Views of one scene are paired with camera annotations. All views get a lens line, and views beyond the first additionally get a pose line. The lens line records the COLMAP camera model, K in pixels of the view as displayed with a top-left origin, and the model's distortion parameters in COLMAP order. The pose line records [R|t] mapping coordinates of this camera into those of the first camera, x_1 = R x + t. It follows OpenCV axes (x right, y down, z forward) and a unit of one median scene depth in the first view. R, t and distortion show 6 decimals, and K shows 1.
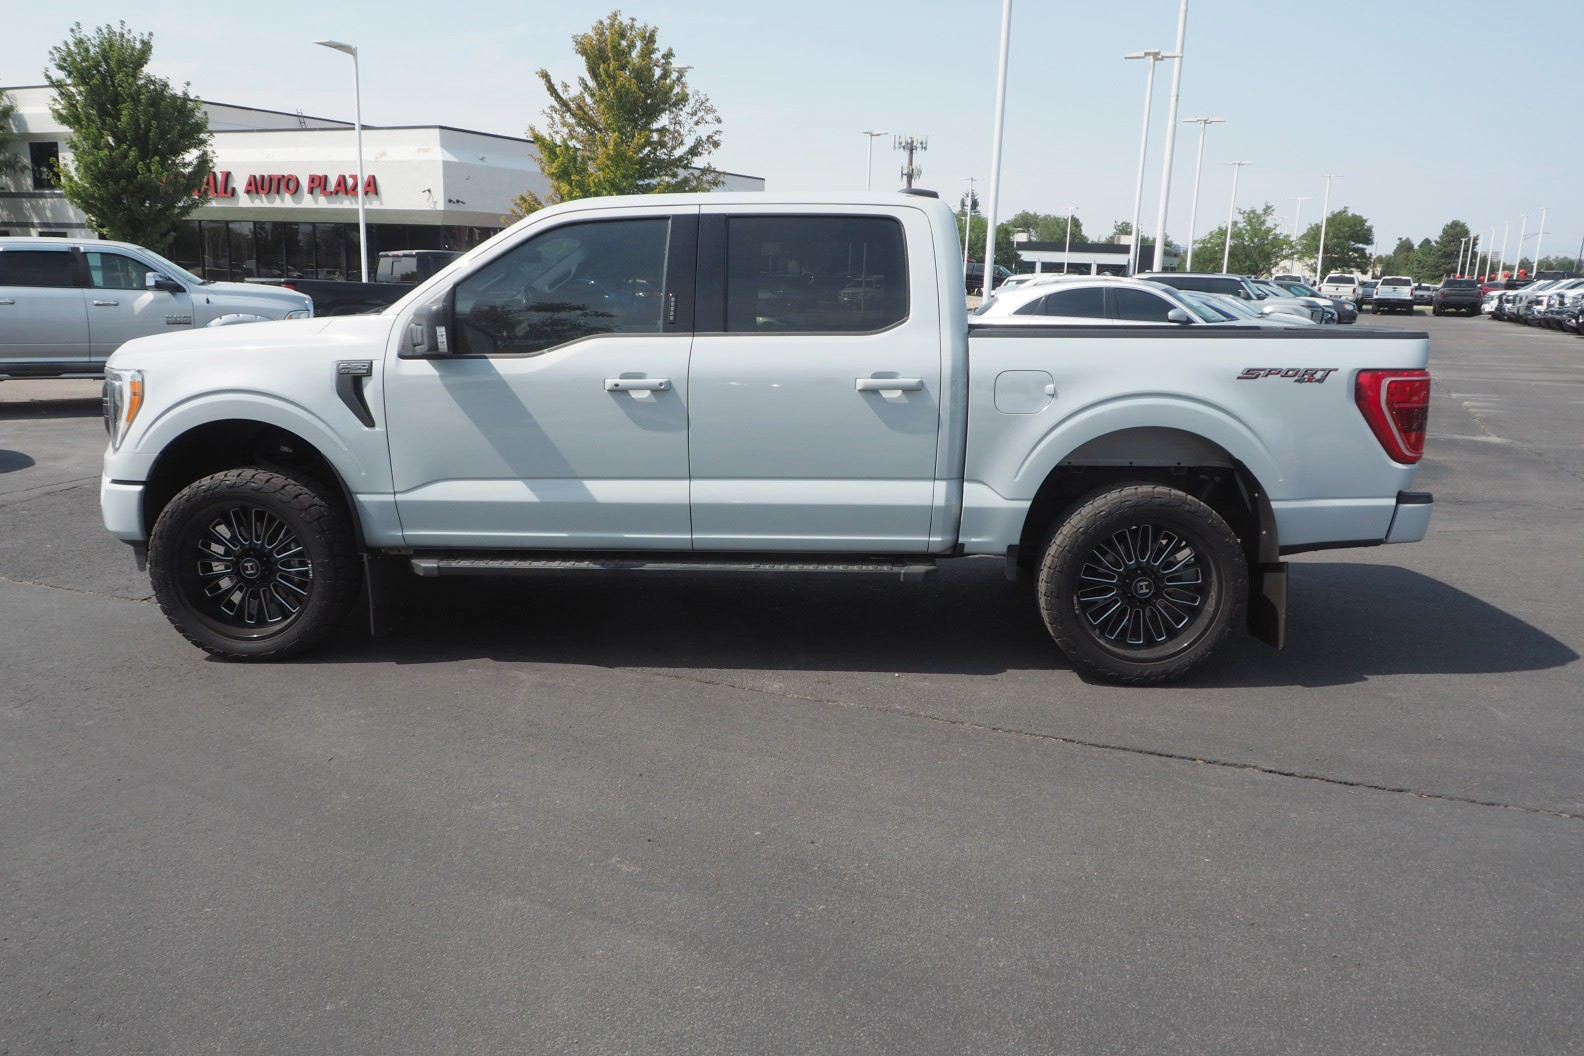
lens RADIAL K [[1158.2, 0, 793.5], [0, 1158.2, 534.8], [0, 0, 1]] dist [-0.019709, 0.000245]
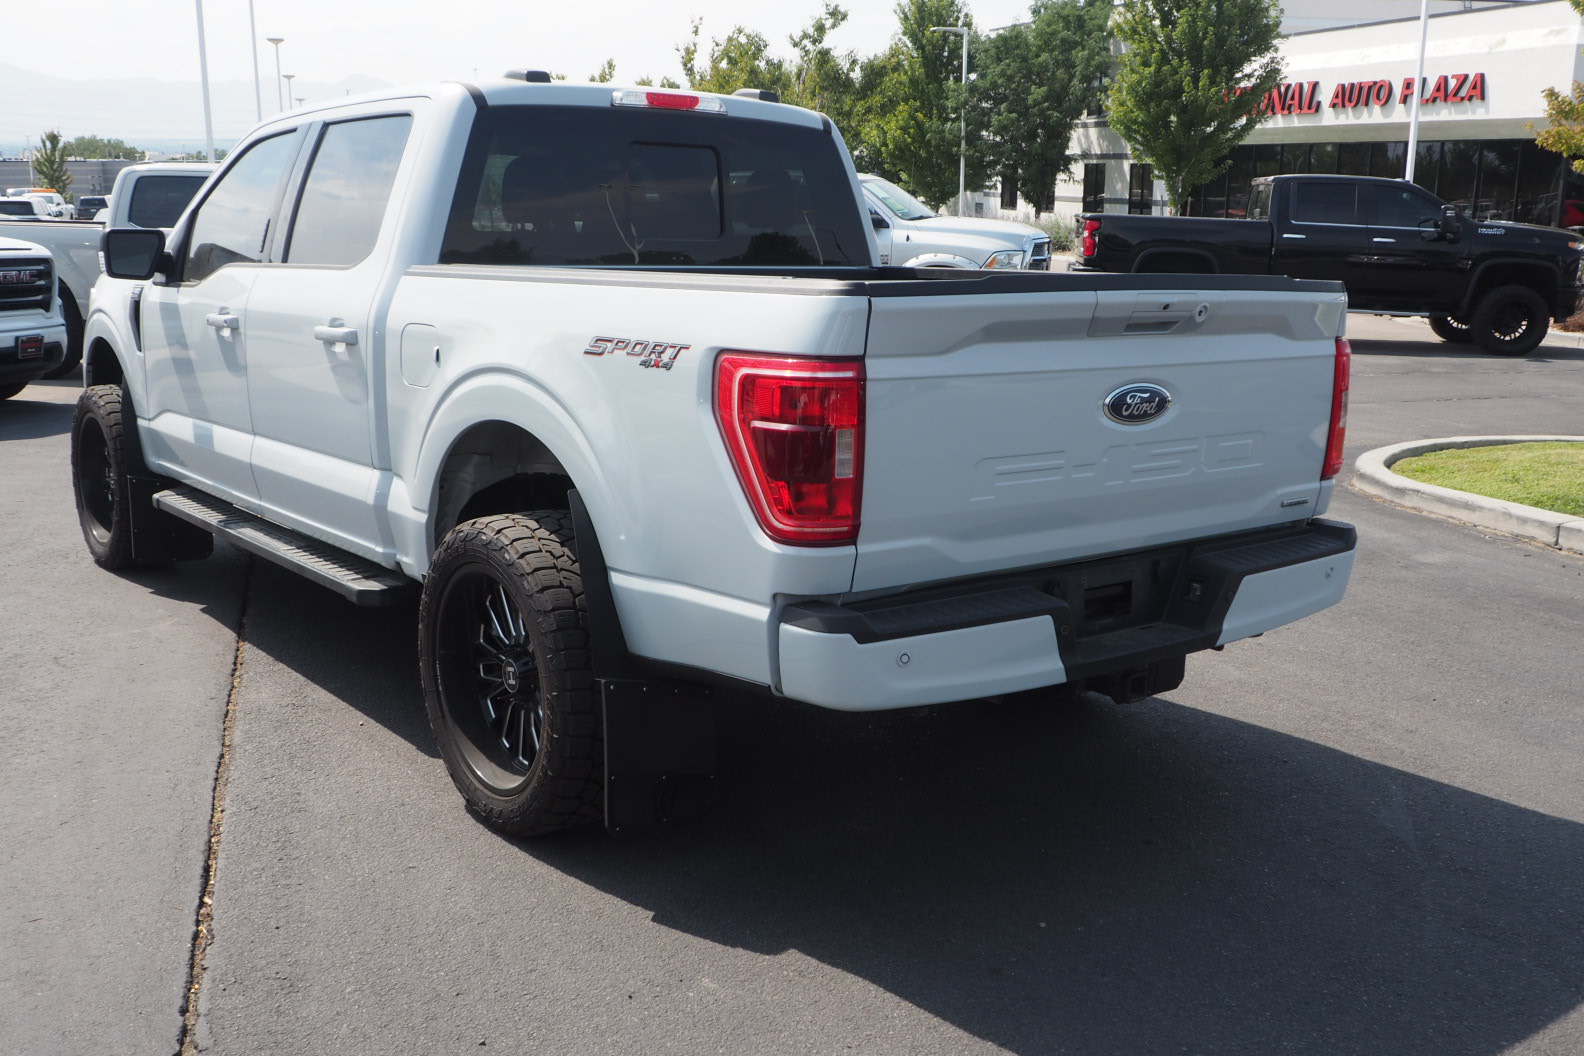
lens RADIAL K [[1541.8, 0, 802.1], [0, 1541.8, 529.9], [0, 0, 1]] dist [-0.010212, 0.000000]
pose [[0.644430, 0.144856, -0.750817, 0.156607], [-0.159157, 0.985798, 0.053586, -0.015758], [0.747916, 0.084965, 0.658333, 0.085038]]
